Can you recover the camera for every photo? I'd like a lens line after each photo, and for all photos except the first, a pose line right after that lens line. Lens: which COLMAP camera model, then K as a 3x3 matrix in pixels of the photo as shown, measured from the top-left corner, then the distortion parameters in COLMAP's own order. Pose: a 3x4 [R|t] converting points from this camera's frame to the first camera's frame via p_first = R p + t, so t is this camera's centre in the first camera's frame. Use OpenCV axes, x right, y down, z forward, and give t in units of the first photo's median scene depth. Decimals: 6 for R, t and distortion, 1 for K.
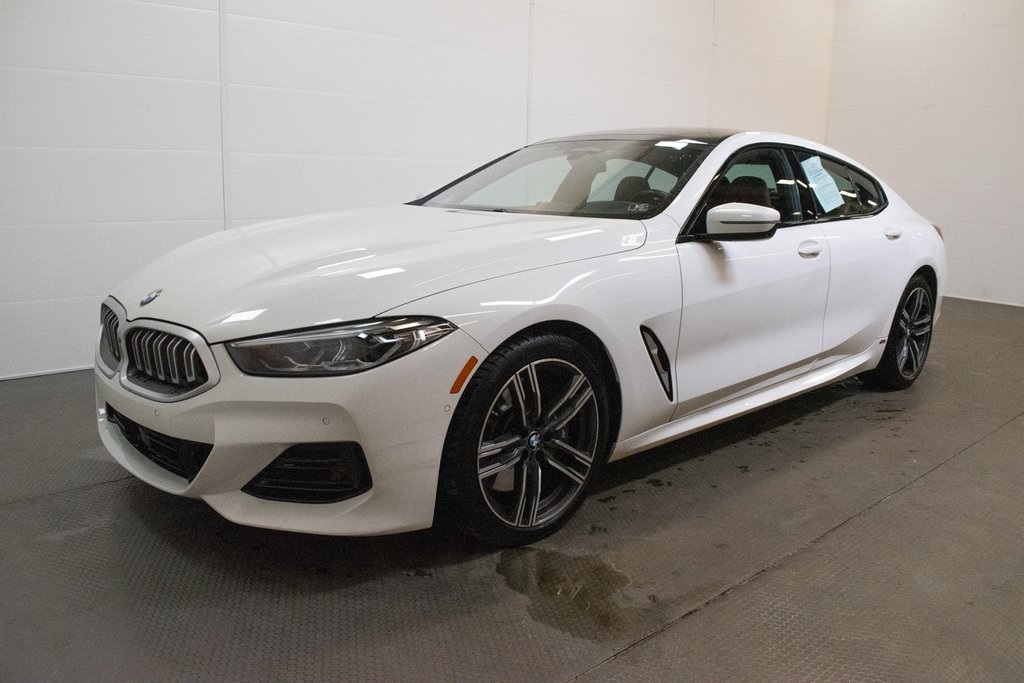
lens RADIAL K [[776.5, 0, 512.0], [0, 776.5, 341.5], [0, 0, 1]] dist [-0.152900, 0.077921]
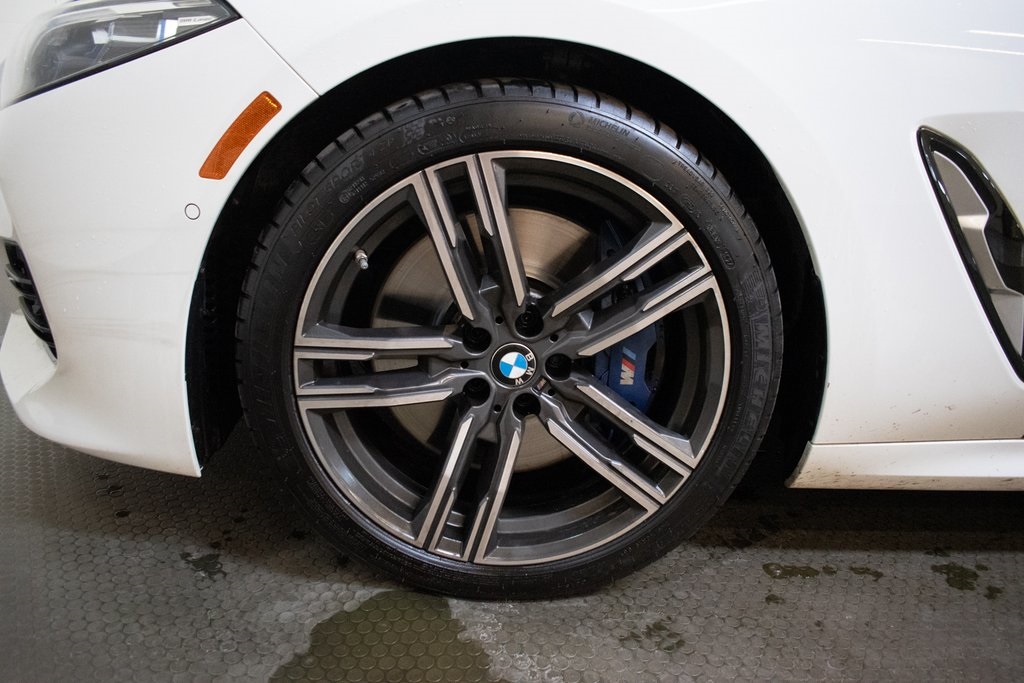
lens RADIAL K [[776.5, 0, 512.0], [0, 776.5, 341.5], [0, 0, 1]] dist [-0.152900, 0.077921]
pose [[0.754369, 0.211731, -0.621367, 0.268856], [-0.161759, 0.977325, 0.136641, 0.059558], [0.636209, -0.002566, 0.771513, 0.671991]]
